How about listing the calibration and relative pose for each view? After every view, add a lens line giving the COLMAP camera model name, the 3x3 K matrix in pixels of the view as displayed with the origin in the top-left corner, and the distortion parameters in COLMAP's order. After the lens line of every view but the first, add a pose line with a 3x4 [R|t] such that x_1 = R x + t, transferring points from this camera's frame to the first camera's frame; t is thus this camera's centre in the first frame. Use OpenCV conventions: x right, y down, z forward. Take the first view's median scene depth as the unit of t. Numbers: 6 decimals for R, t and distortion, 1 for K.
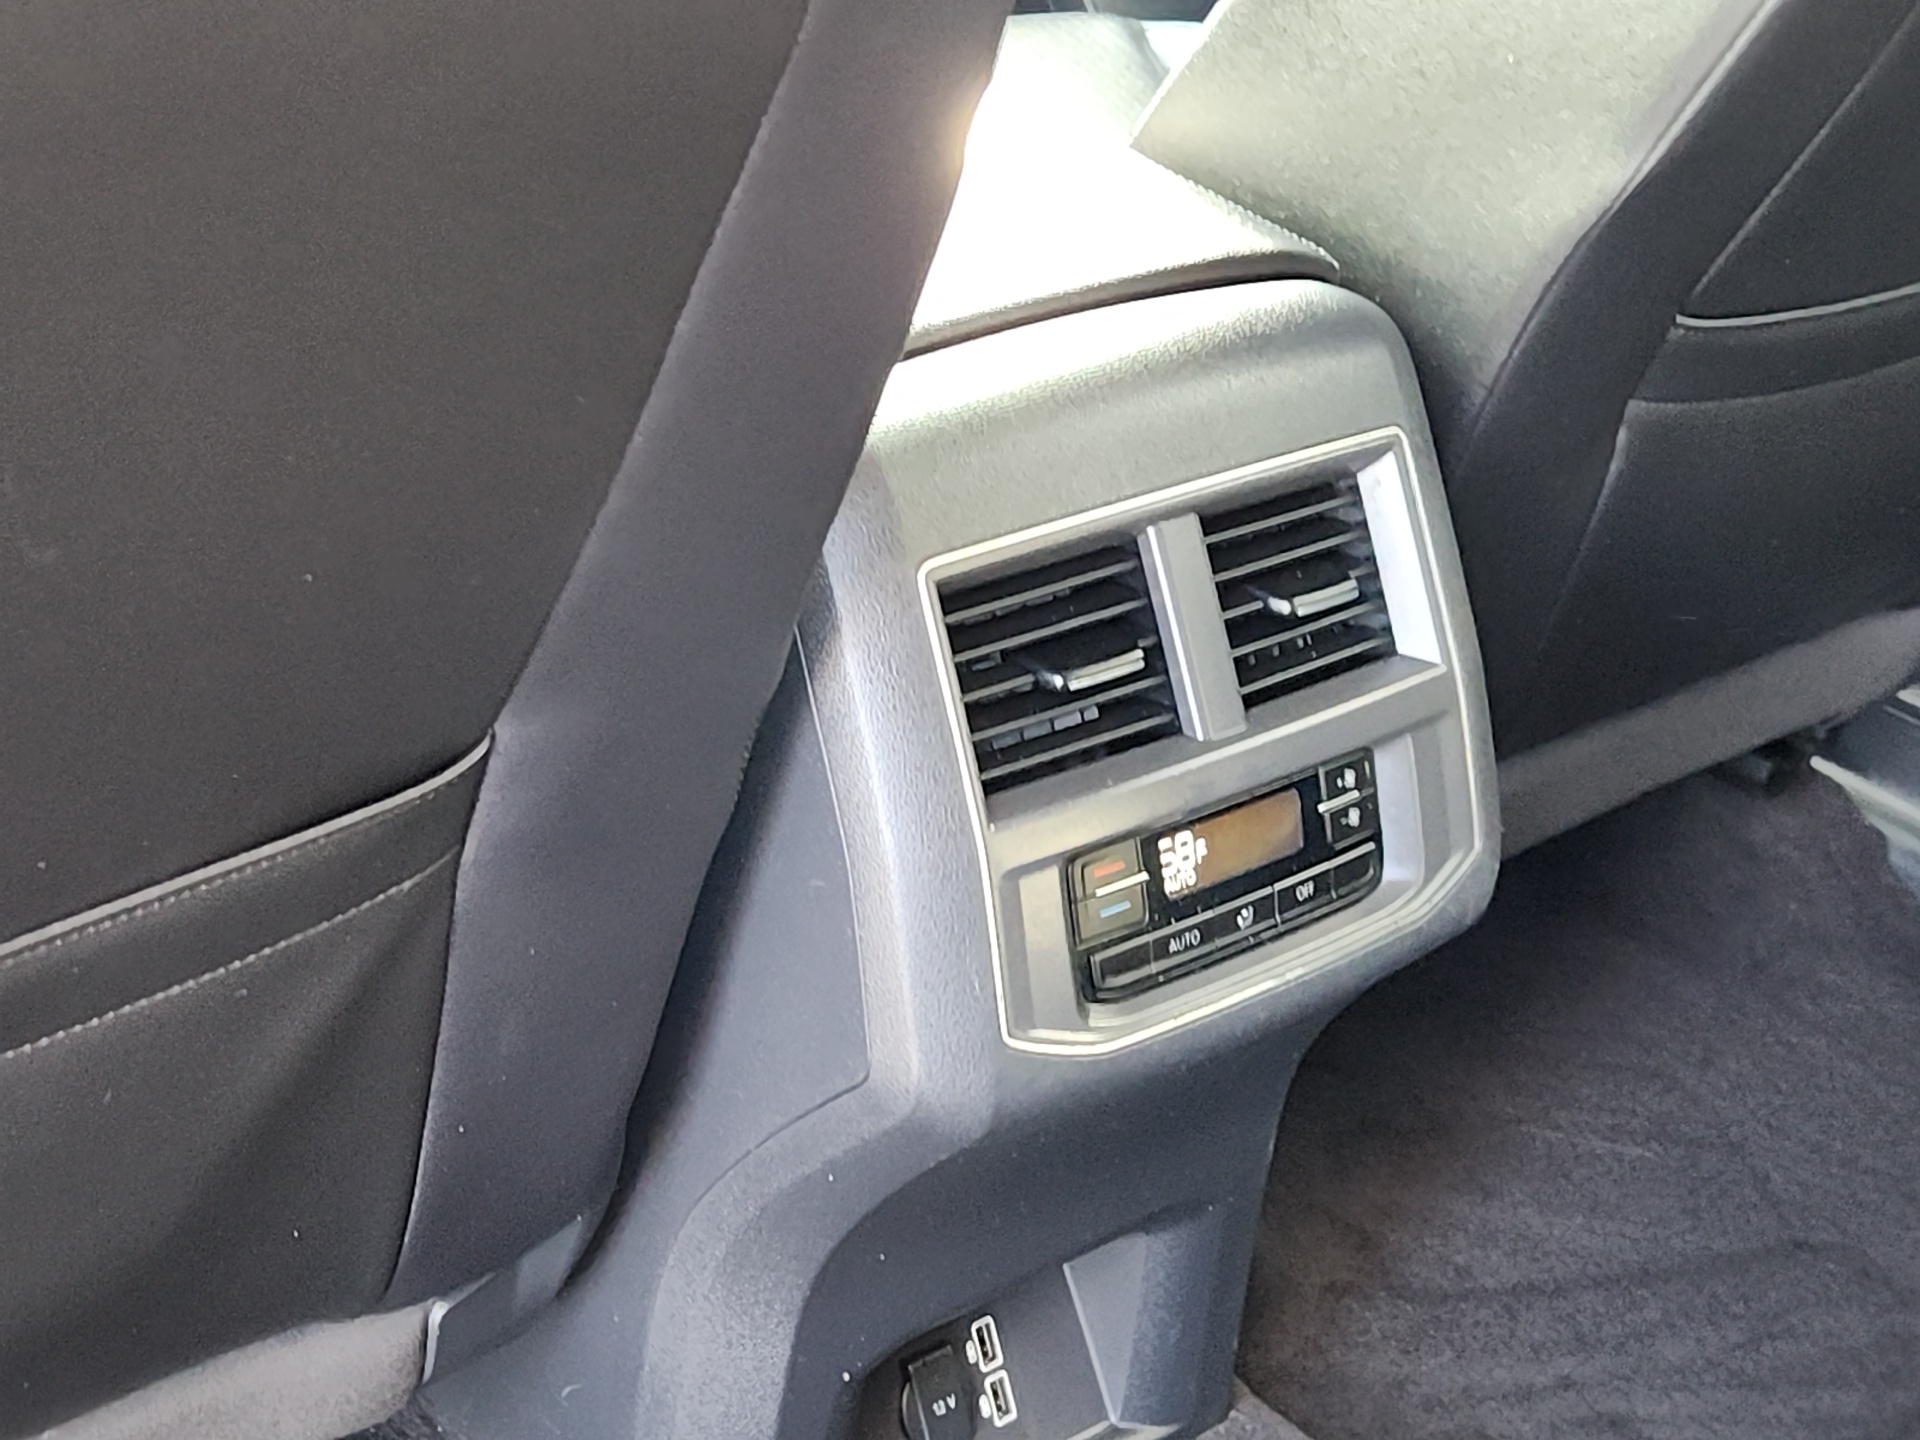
lens RADIAL K [[3037.4, 0, 960.0], [0, 3037.4, 720.0], [0, 0, 1]] dist [0.046468, -0.069287]
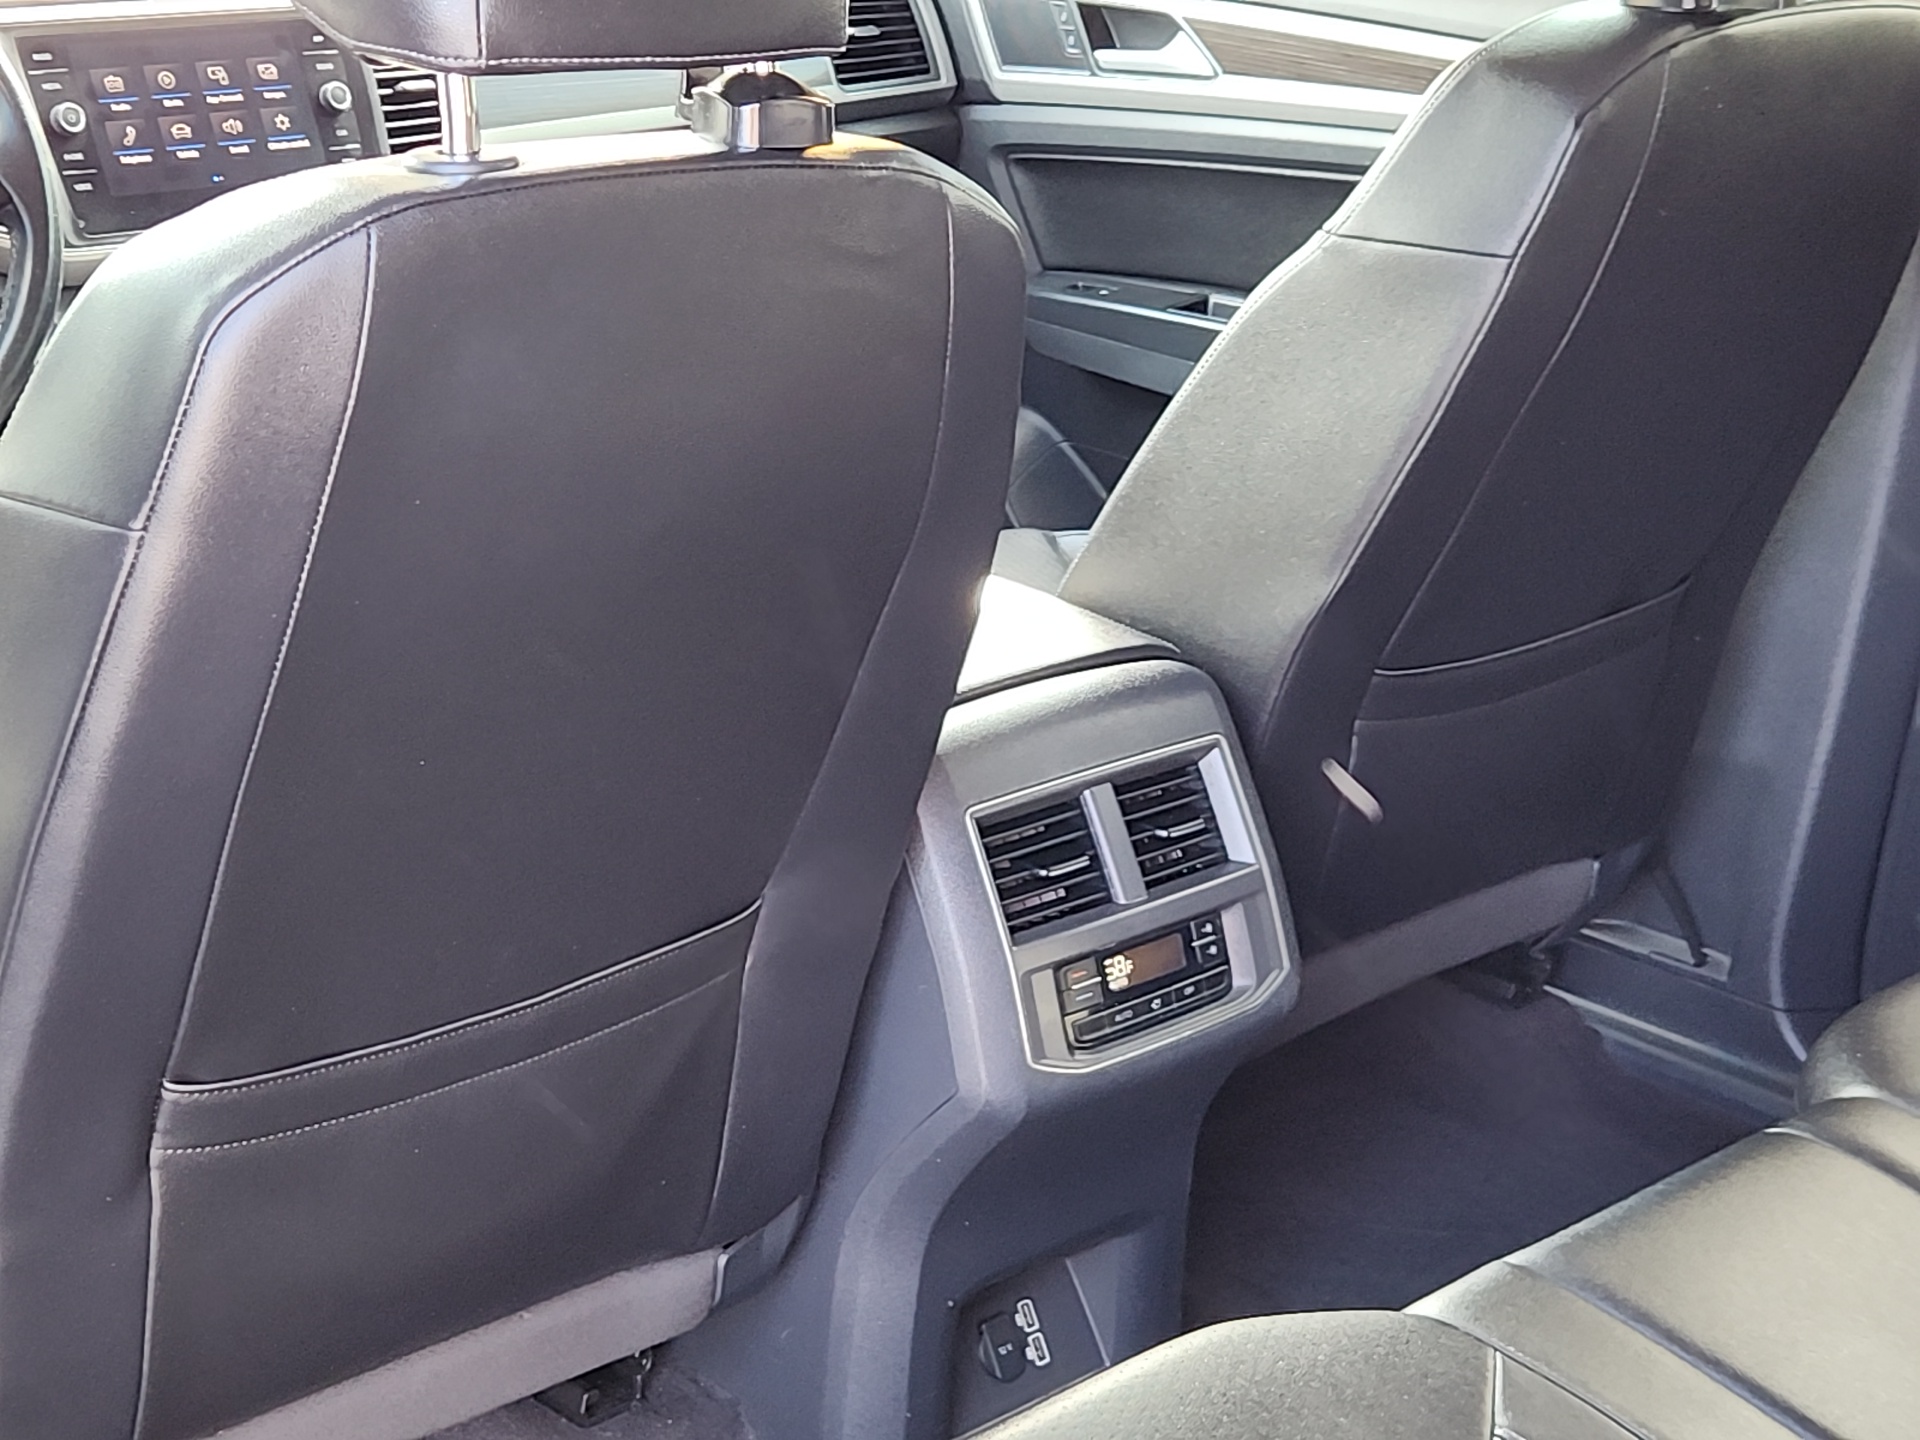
lens RADIAL K [[3037.4, 0, 960.0], [0, 3037.4, 720.0], [0, 0, 1]] dist [0.046468, -0.069287]
pose [[0.997135, -0.070352, 0.027794, -0.059836], [0.074061, 0.982750, -0.169464, 0.194011], [-0.015393, 0.171037, 0.985144, -0.793441]]
